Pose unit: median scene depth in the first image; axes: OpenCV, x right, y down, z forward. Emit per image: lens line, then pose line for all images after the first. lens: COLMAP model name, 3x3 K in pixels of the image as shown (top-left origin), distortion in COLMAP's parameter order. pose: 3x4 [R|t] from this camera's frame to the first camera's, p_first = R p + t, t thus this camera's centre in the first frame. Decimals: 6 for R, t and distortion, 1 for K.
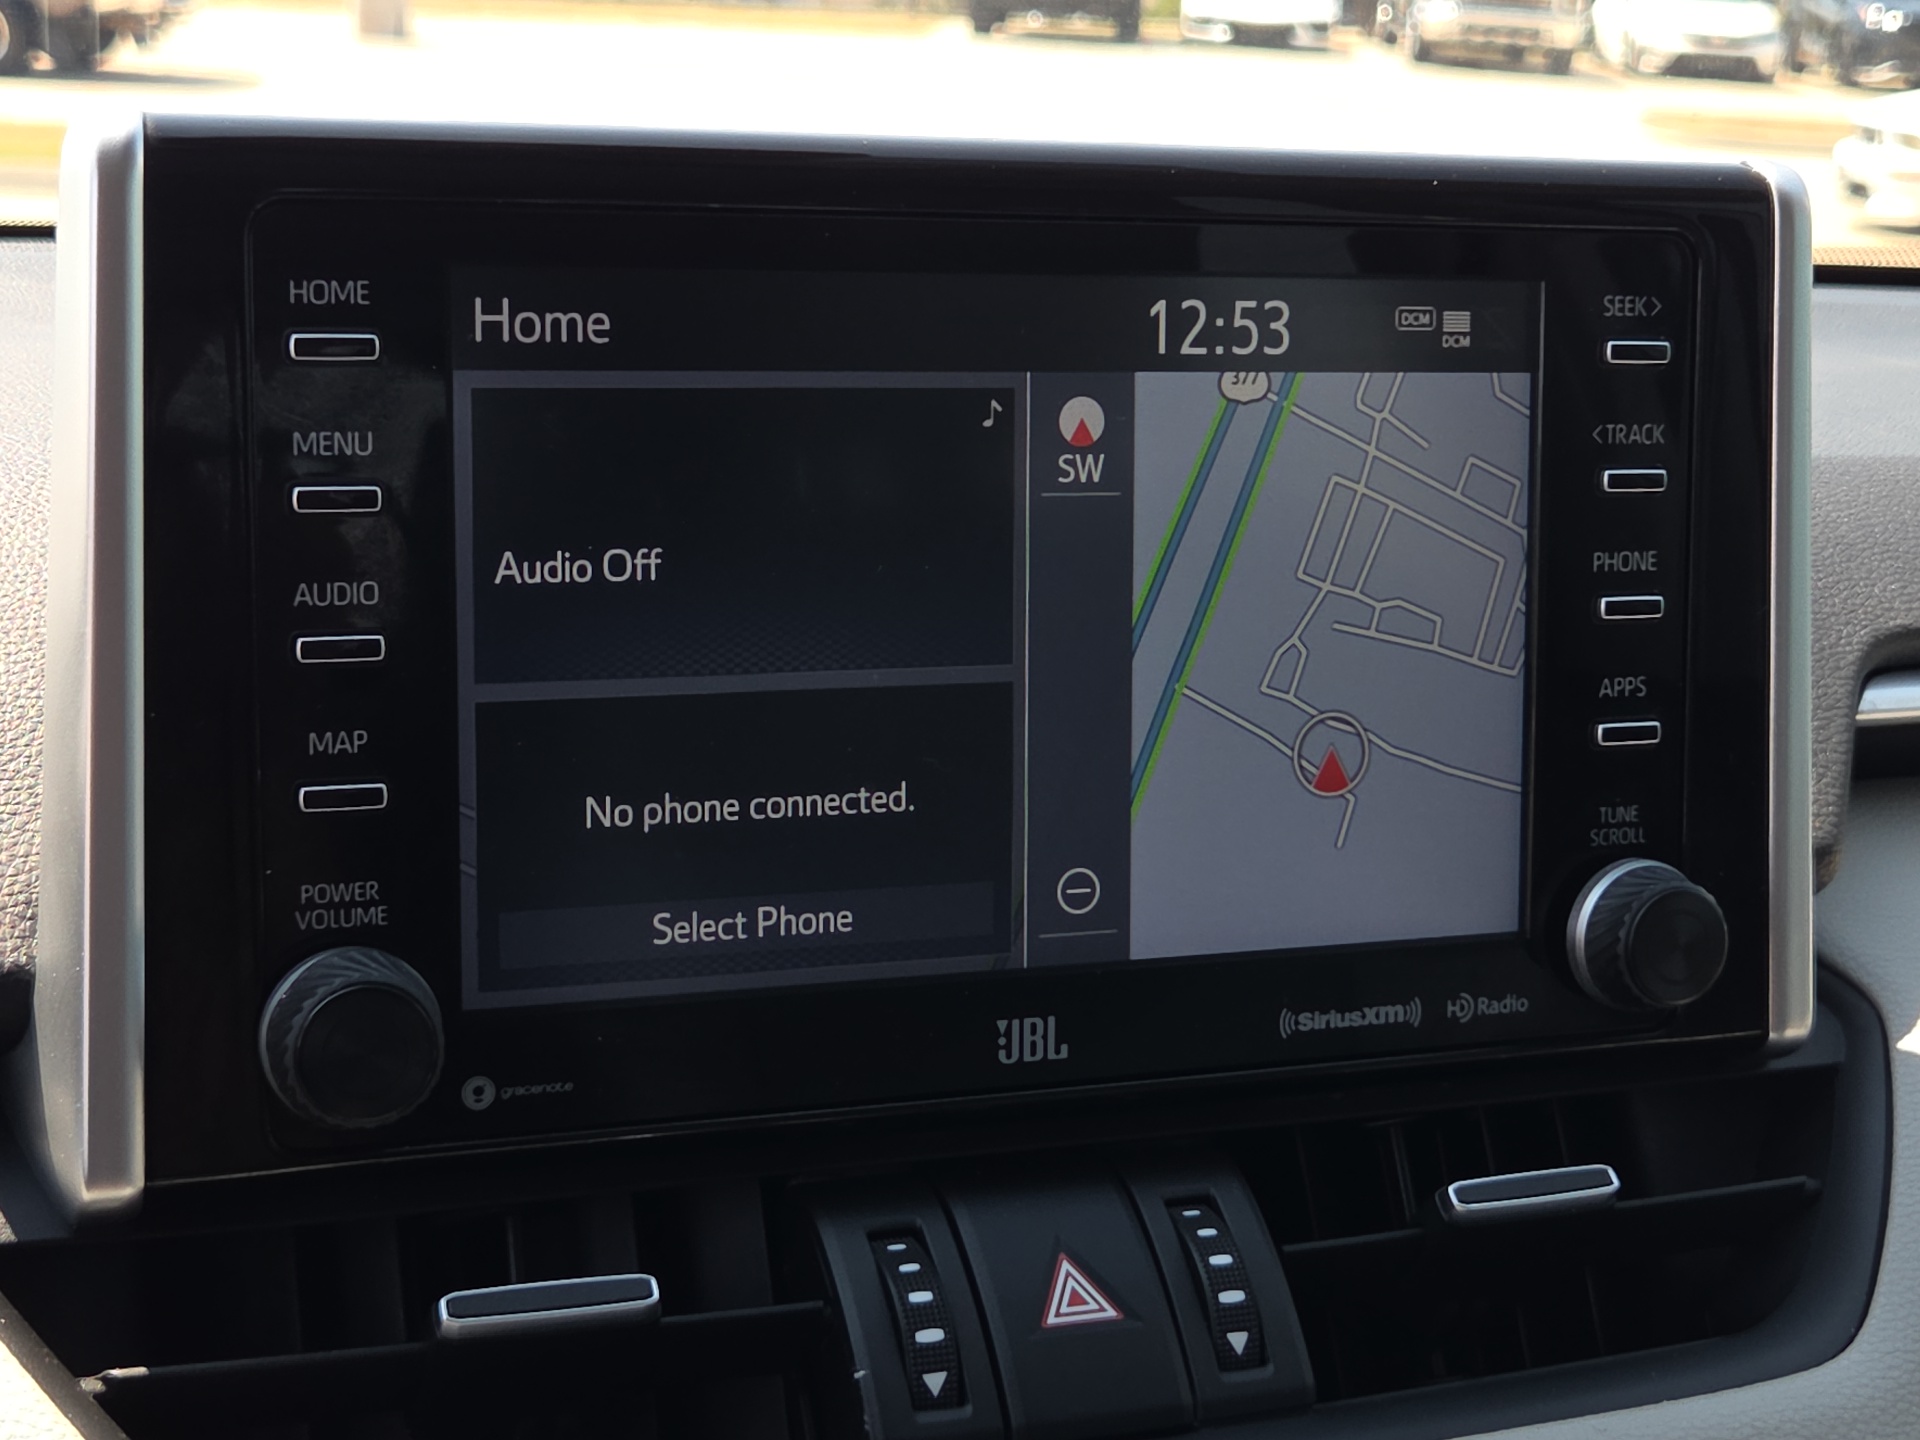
lens RADIAL K [[2895.4, 0, 912.4], [0, 2895.4, 713.1], [0, 0, 1]] dist [0.030019, -0.025141]
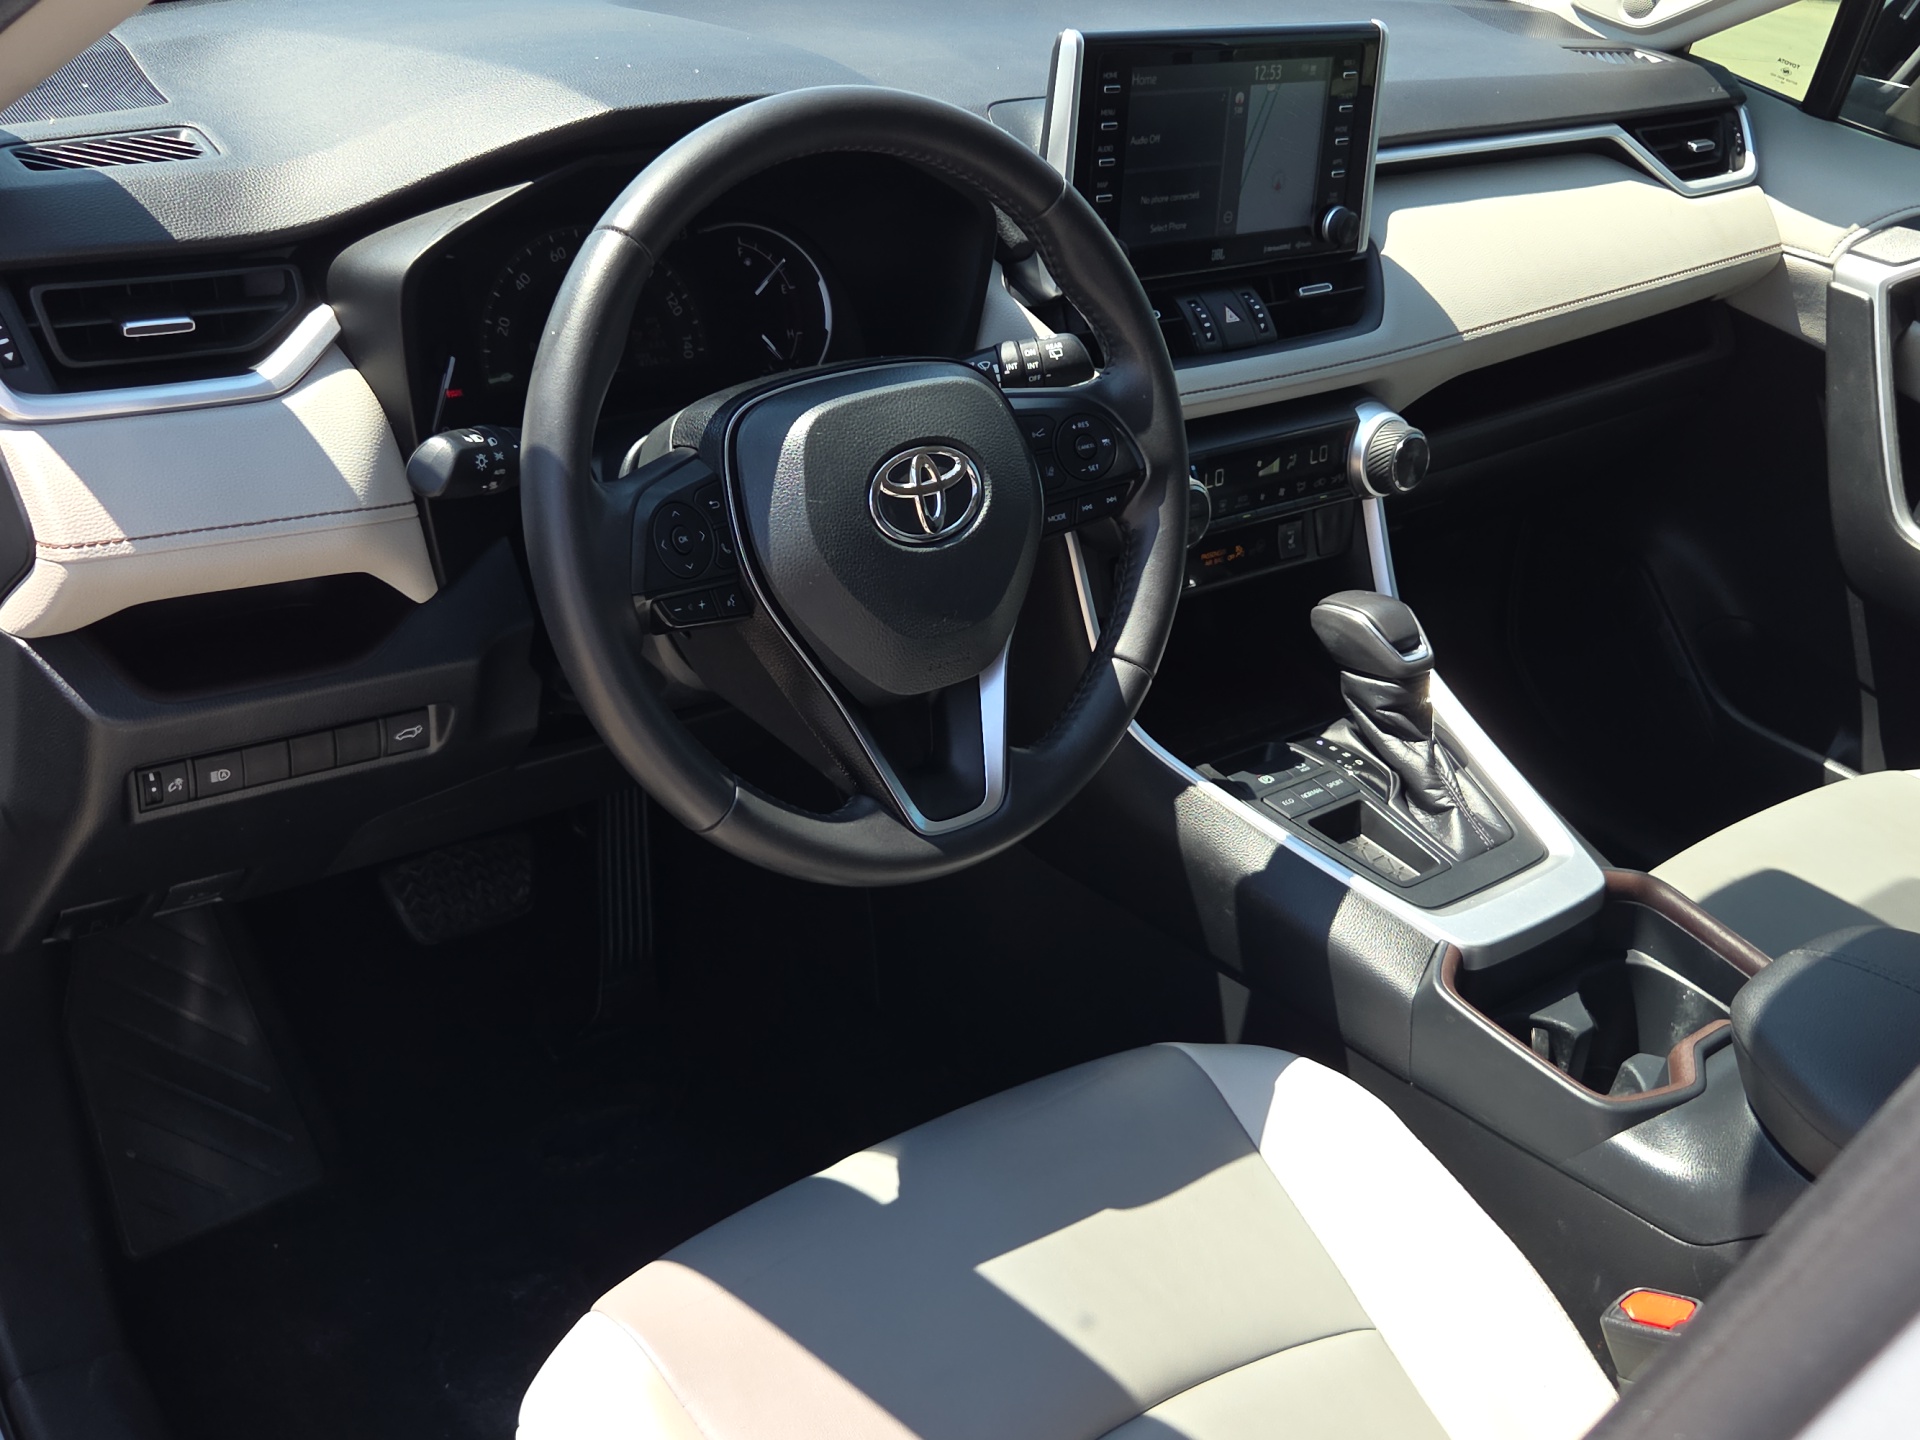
lens RADIAL K [[1958.2, 0, 960.0], [0, 1958.2, 720.0], [0, 0, 1]] dist [0.002550, -0.020061]
pose [[0.948746, -0.091350, 0.302548, -1.220740], [-0.011764, 0.946443, 0.322655, -0.156463], [-0.315820, -0.309677, 0.896860, -1.601678]]
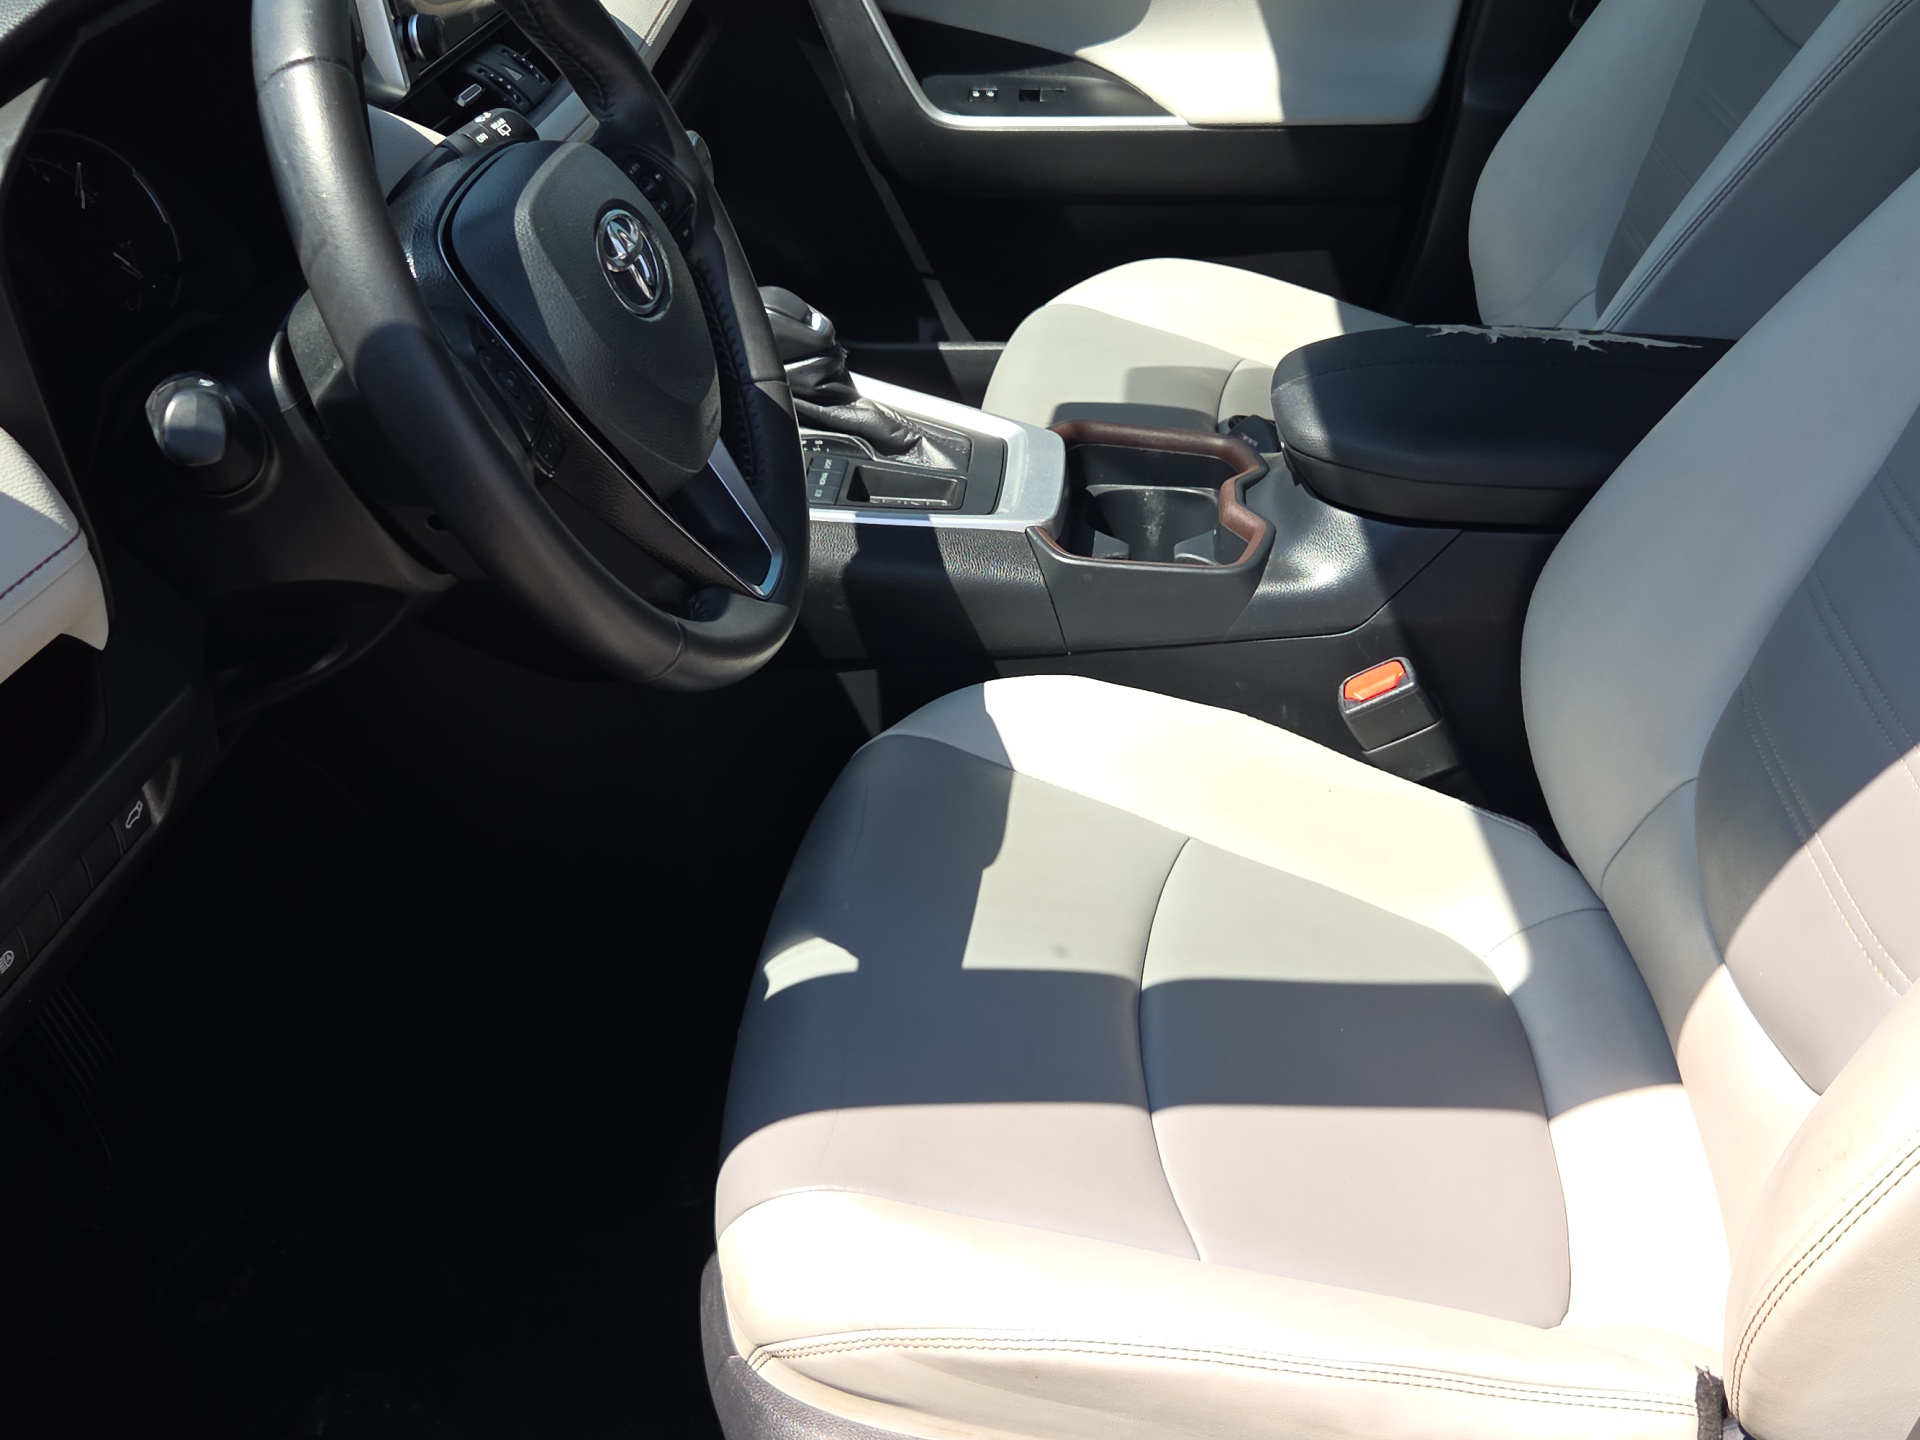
lens RADIAL K [[1958.2, 0, 960.0], [0, 1958.2, 720.0], [0, 0, 1]] dist [0.002550, -0.020061]
pose [[0.448520, -0.512064, 0.732543, -2.140549], [0.223868, 0.857846, 0.462584, -0.146937], [-0.865282, -0.043486, 0.499396, -0.899345]]
